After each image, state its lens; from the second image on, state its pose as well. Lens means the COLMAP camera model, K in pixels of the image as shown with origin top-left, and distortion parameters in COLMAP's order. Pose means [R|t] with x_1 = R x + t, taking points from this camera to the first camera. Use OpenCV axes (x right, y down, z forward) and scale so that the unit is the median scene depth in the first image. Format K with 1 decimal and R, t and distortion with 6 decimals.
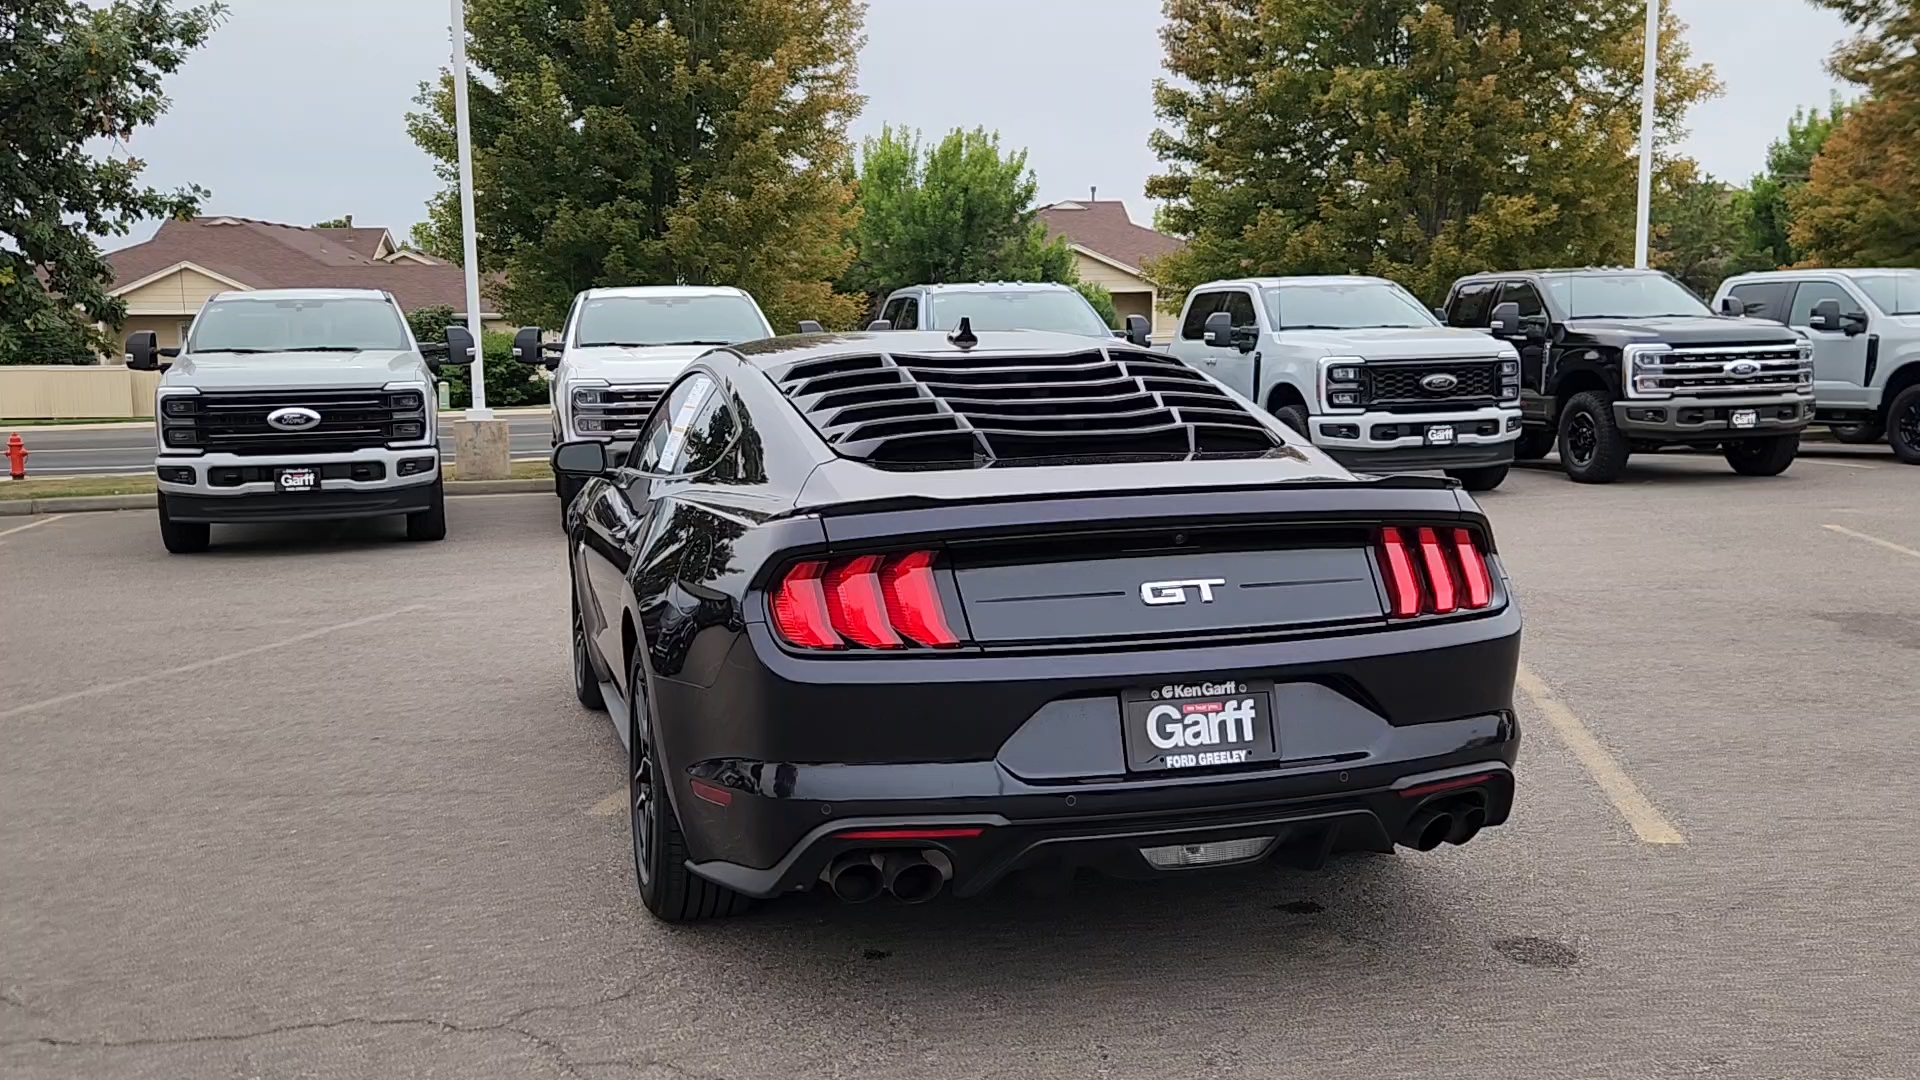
lens RADIAL K [[1755.7, 0, 949.2], [0, 1755.7, 542.5], [0, 0, 1]] dist [0.024879, 0.000000]
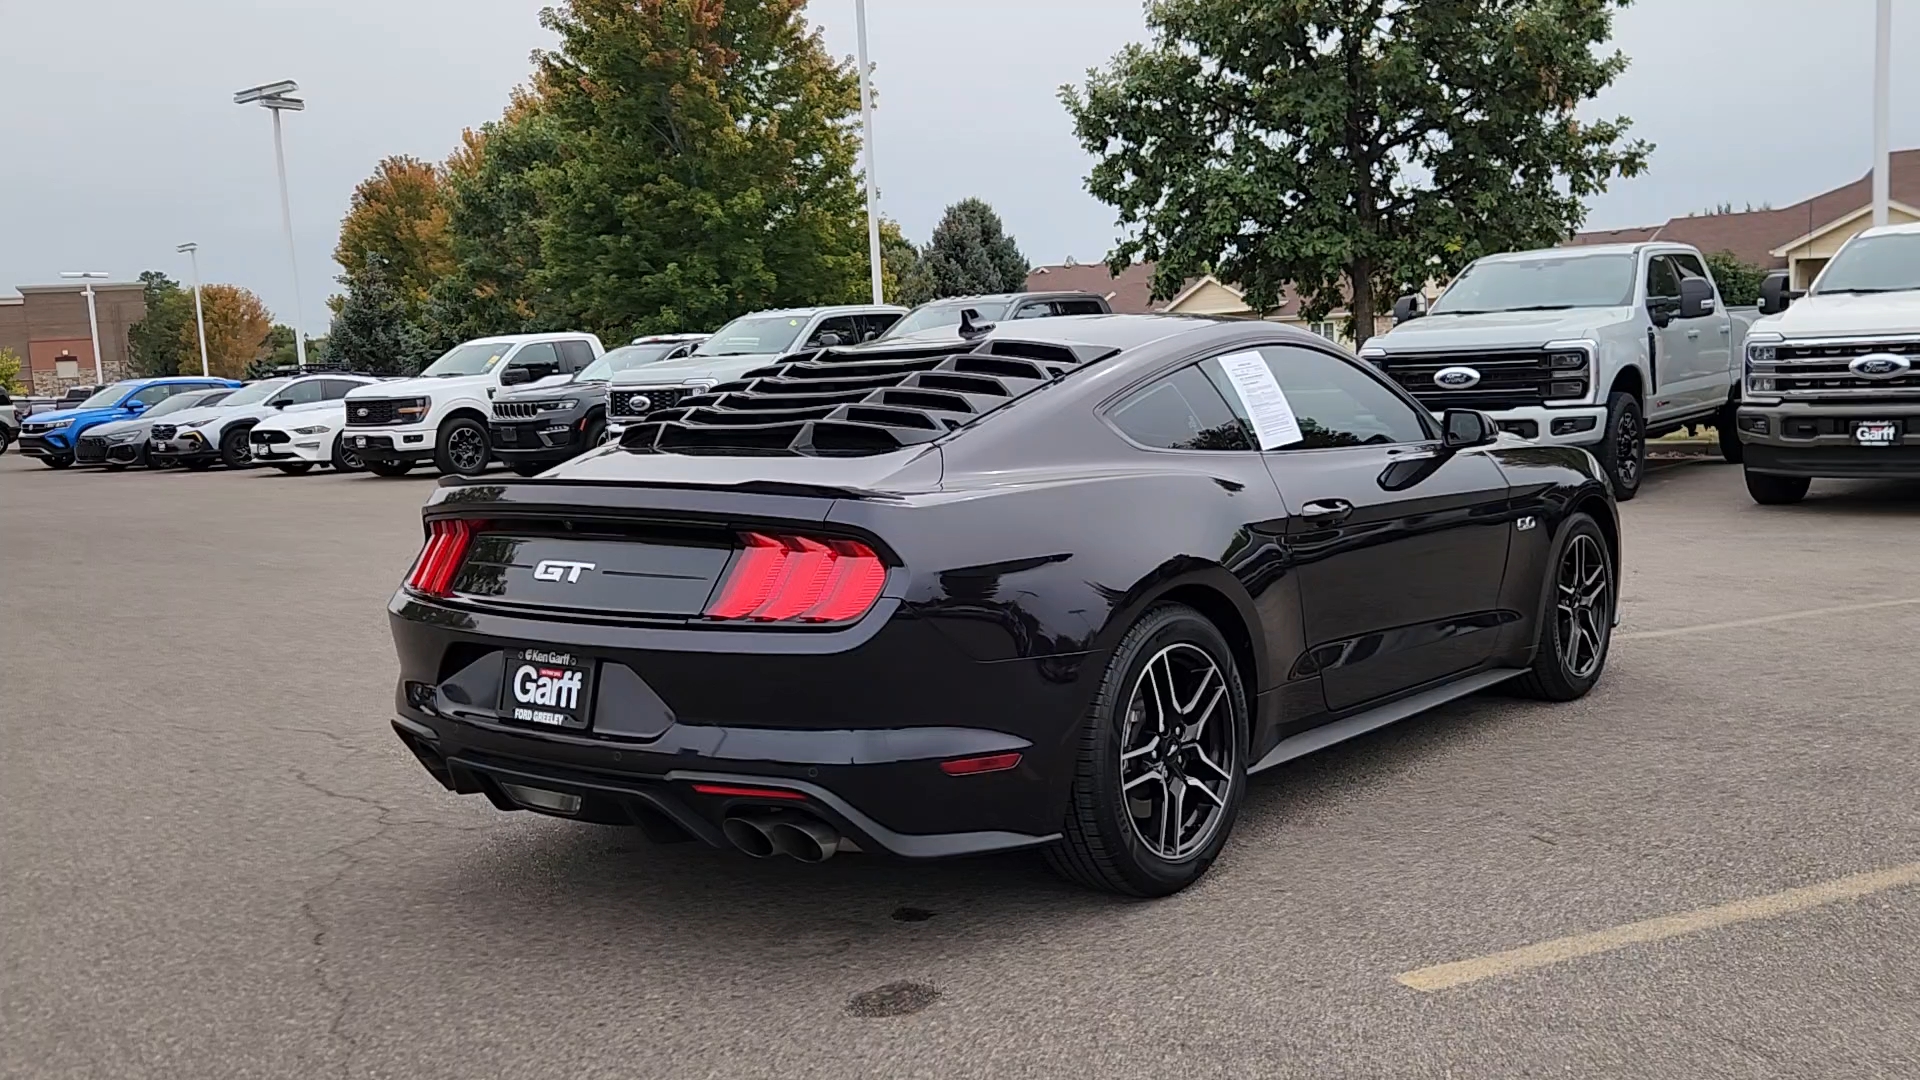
lens RADIAL K [[1755.7, 0, 944.7], [0, 1755.7, 552.0], [0, 0, 1]] dist [0.024879, 0.000000]
pose [[0.578234, 0.085564, -0.811372, 0.296684], [-0.054541, 0.996315, 0.066198, -0.018244], [0.814046, 0.005975, 0.580769, 0.132010]]
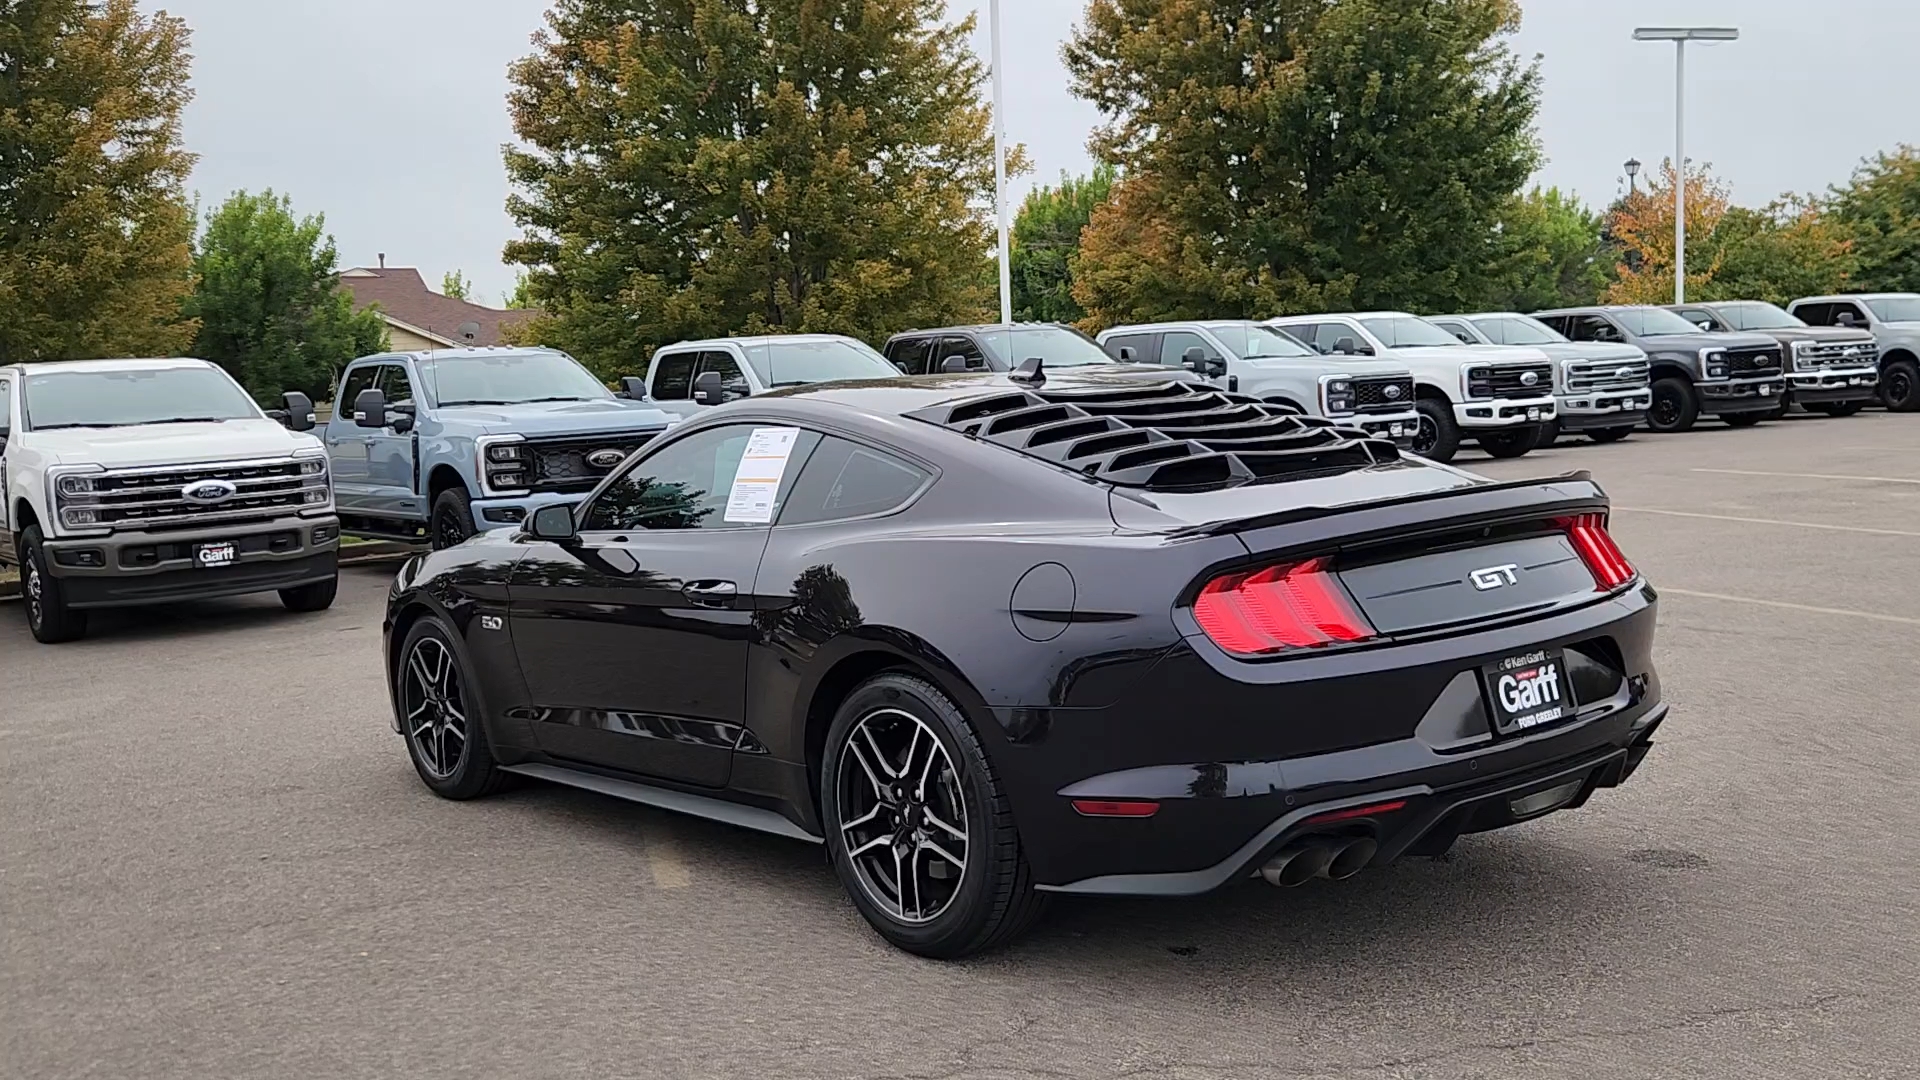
lens RADIAL K [[1755.7, 0, 946.0], [0, 1755.7, 534.5], [0, 0, 1]] dist [0.024879, 0.000000]
pose [[0.914810, -0.066335, 0.398399, -0.161625], [0.082945, 0.996251, -0.024581, -0.000360], [-0.395275, 0.055532, 0.916883, 0.019669]]
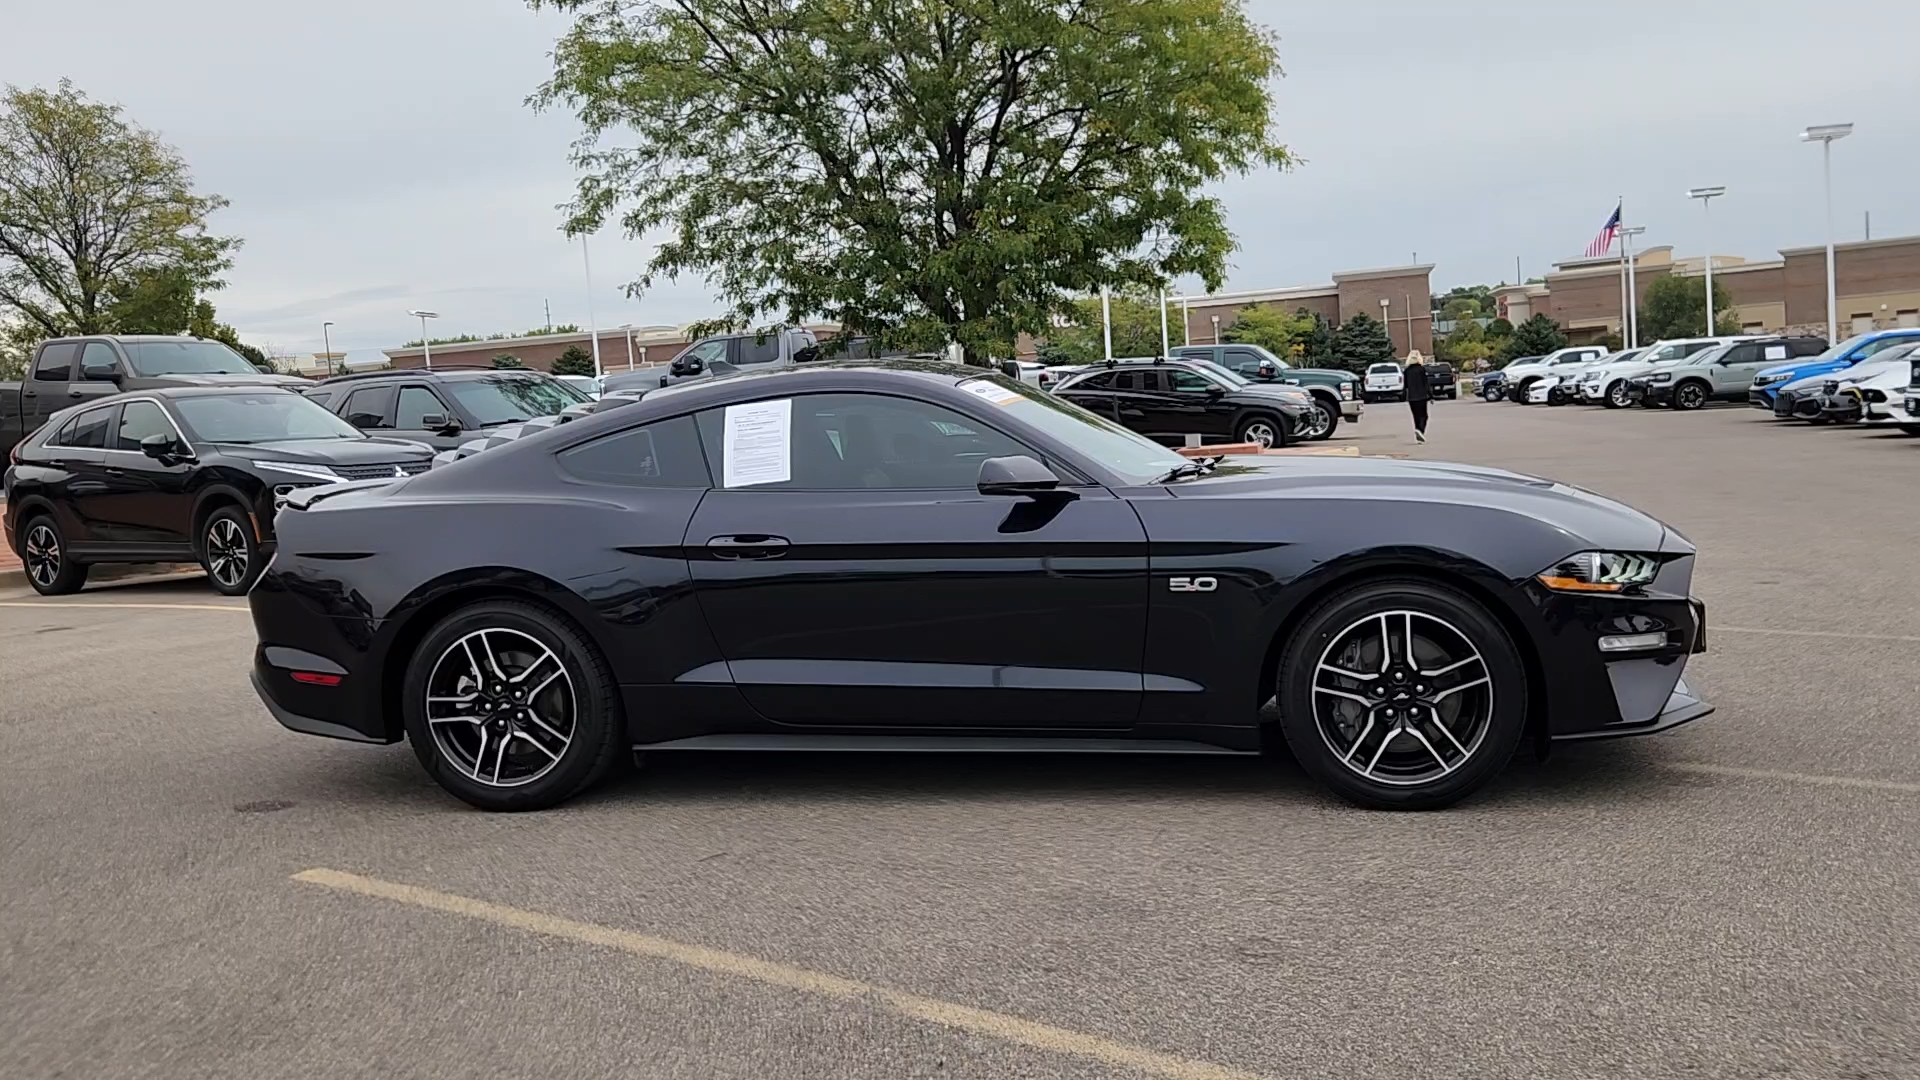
lens RADIAL K [[1755.7, 0, 945.5], [0, 1755.7, 541.5], [0, 0, 1]] dist [0.024879, 0.000000]
pose [[-0.441918, 0.117697, -0.889301, 0.389541], [-0.029308, 0.988932, 0.145447, -0.066362], [0.896577, 0.090339, -0.433577, 0.600791]]
